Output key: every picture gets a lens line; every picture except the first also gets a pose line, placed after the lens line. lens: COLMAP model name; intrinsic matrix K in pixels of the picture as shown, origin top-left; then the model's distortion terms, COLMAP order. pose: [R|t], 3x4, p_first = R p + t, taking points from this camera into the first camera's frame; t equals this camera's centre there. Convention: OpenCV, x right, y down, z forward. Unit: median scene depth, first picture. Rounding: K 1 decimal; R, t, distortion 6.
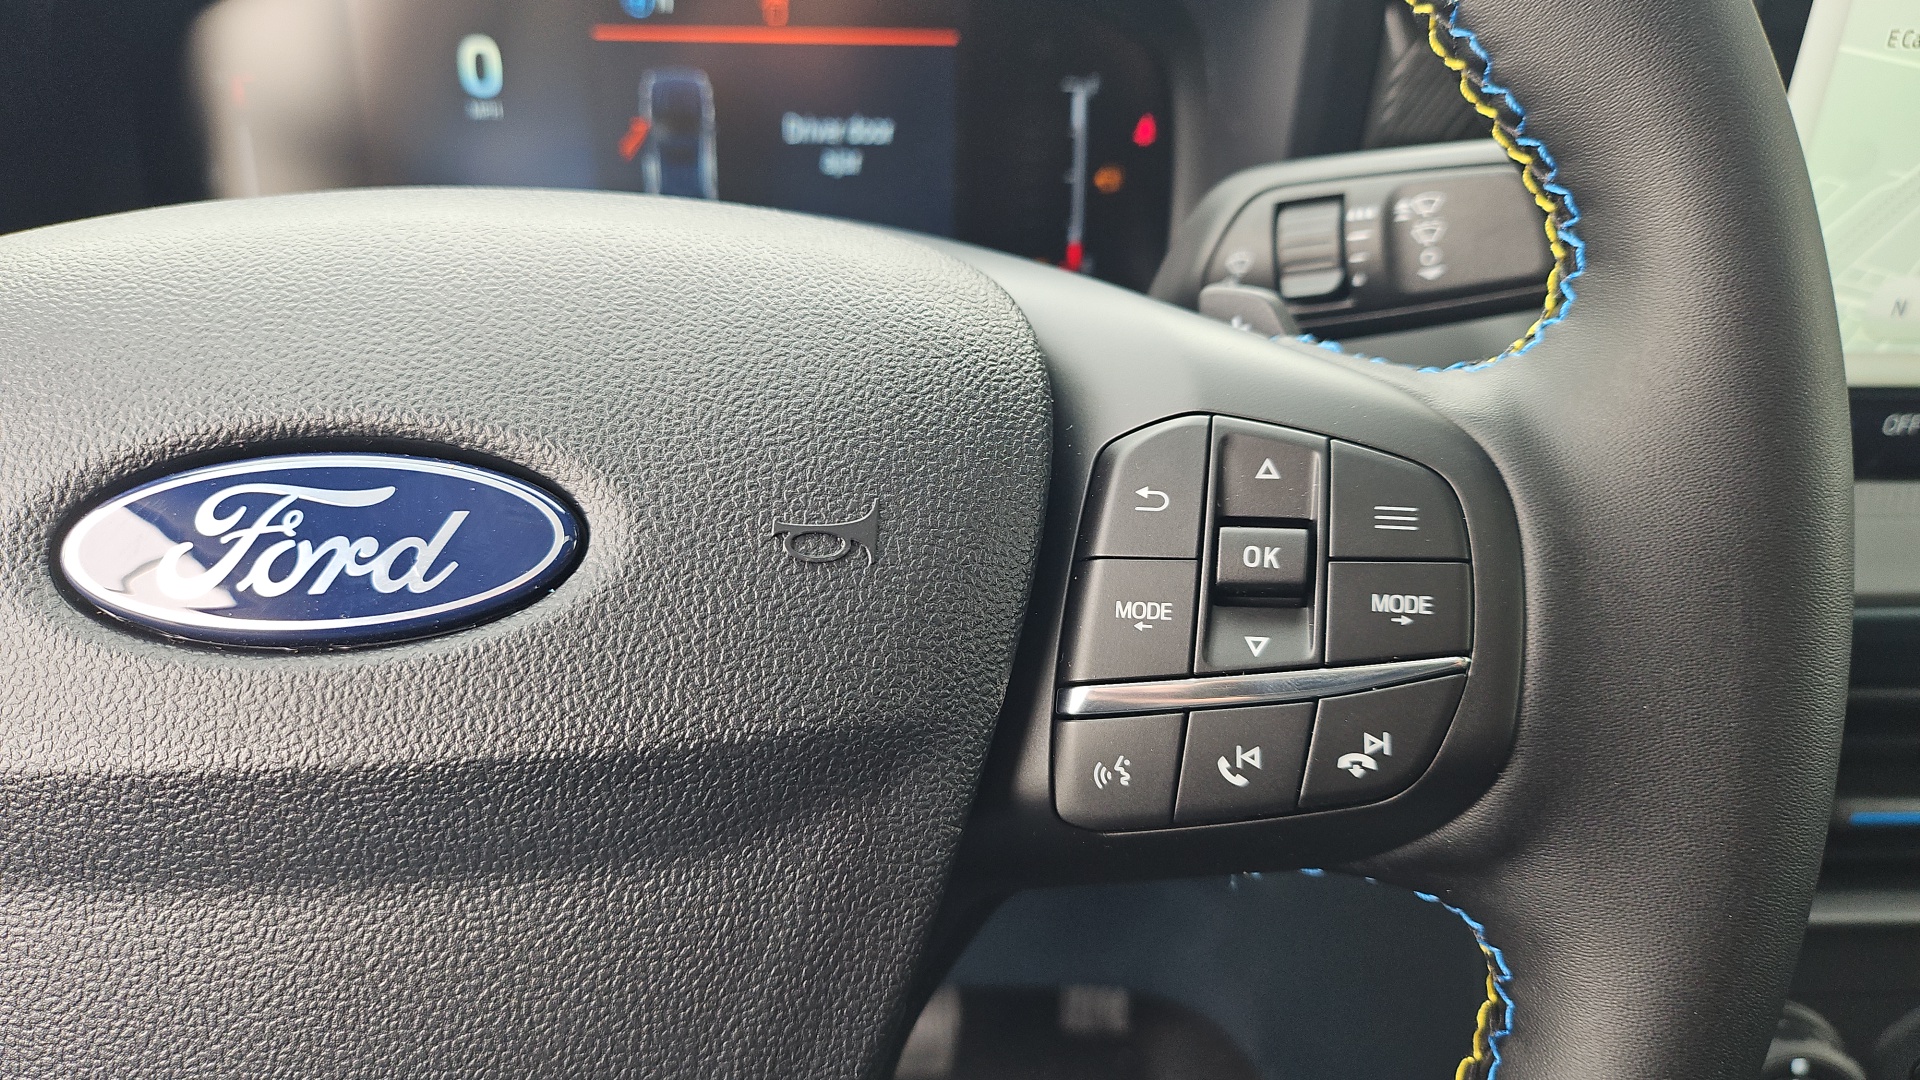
lens RADIAL K [[1436.4, 0, 960.0], [0, 1436.4, 540.0], [0, 0, 1]] dist [0.025076, -0.063026]
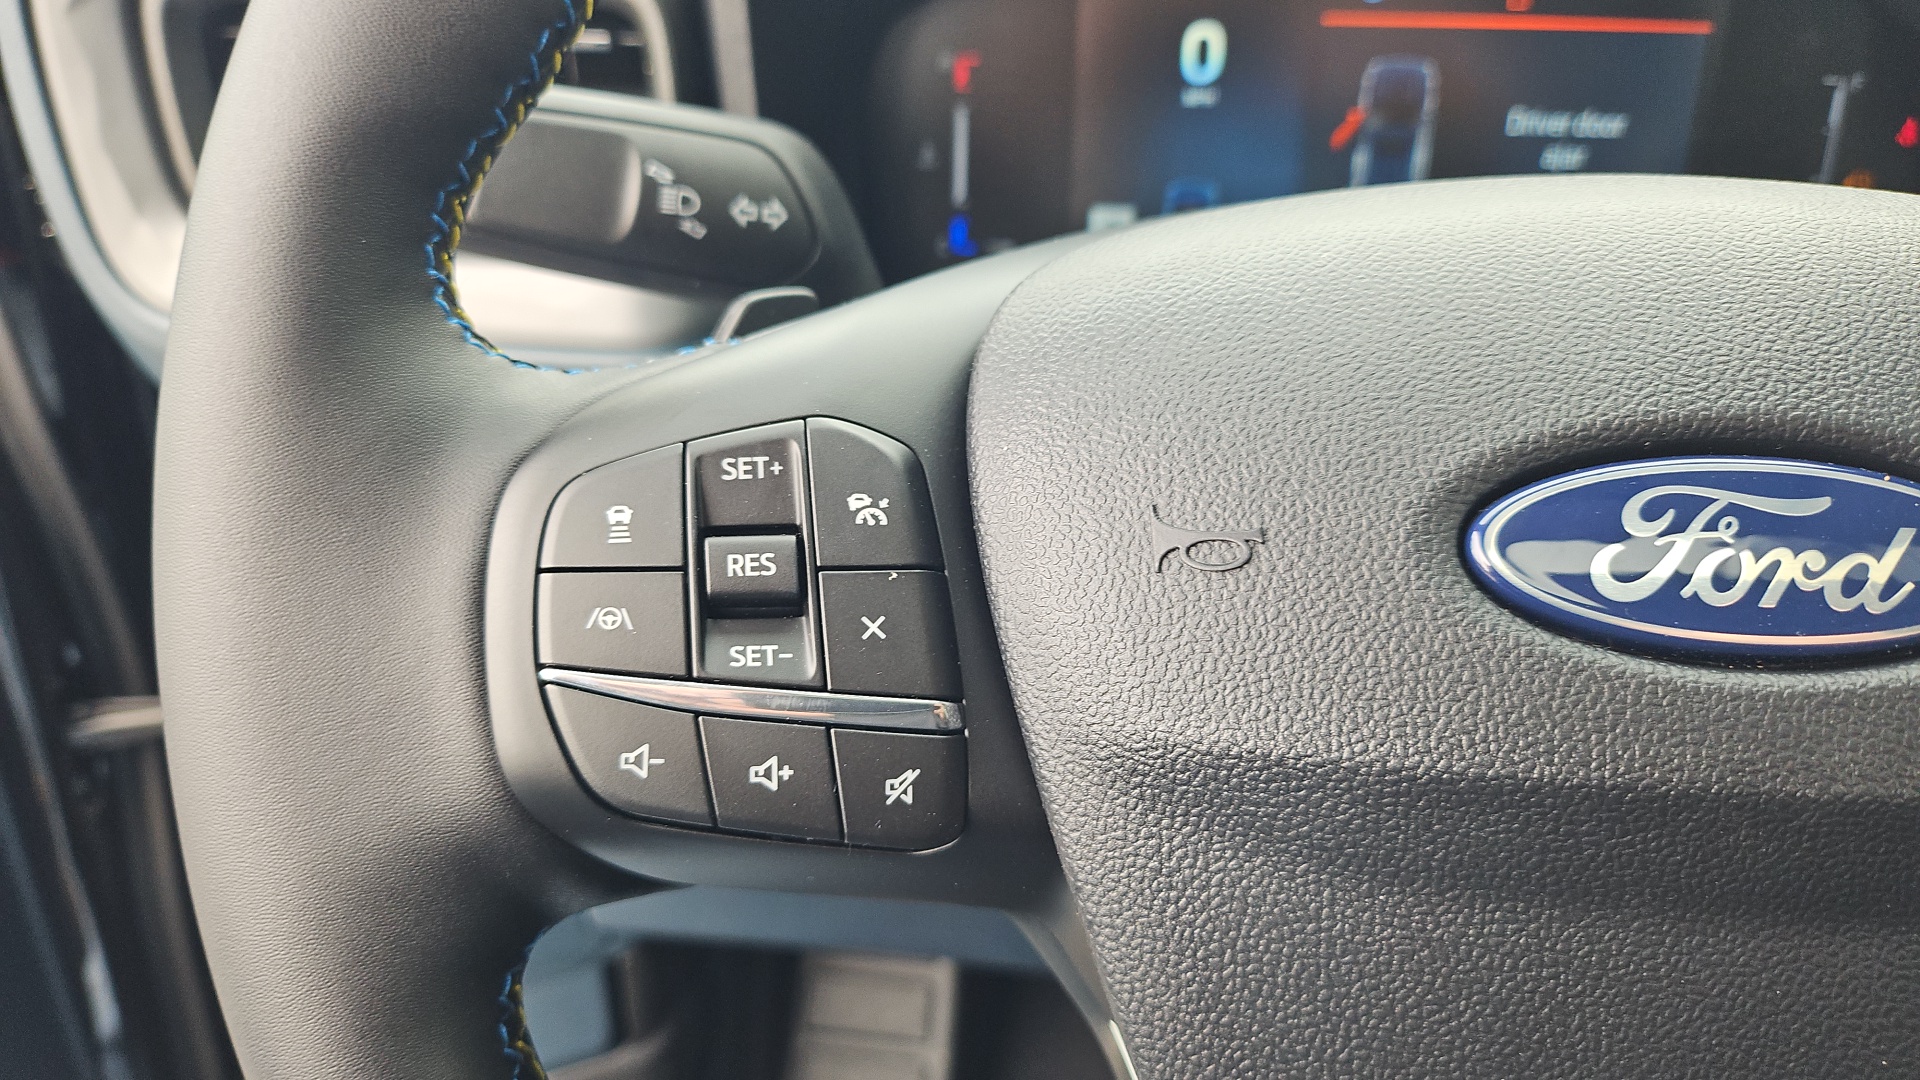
lens RADIAL K [[1433.4, 0, 964.0], [0, 1433.4, 547.2], [0, 0, 1]] dist [0.030999, -0.070611]
pose [[0.986545, 0.063087, -0.150830, -0.814591], [-0.061859, 0.998002, 0.012827, 0.018466], [0.151338, -0.003324, 0.988477, -0.002405]]
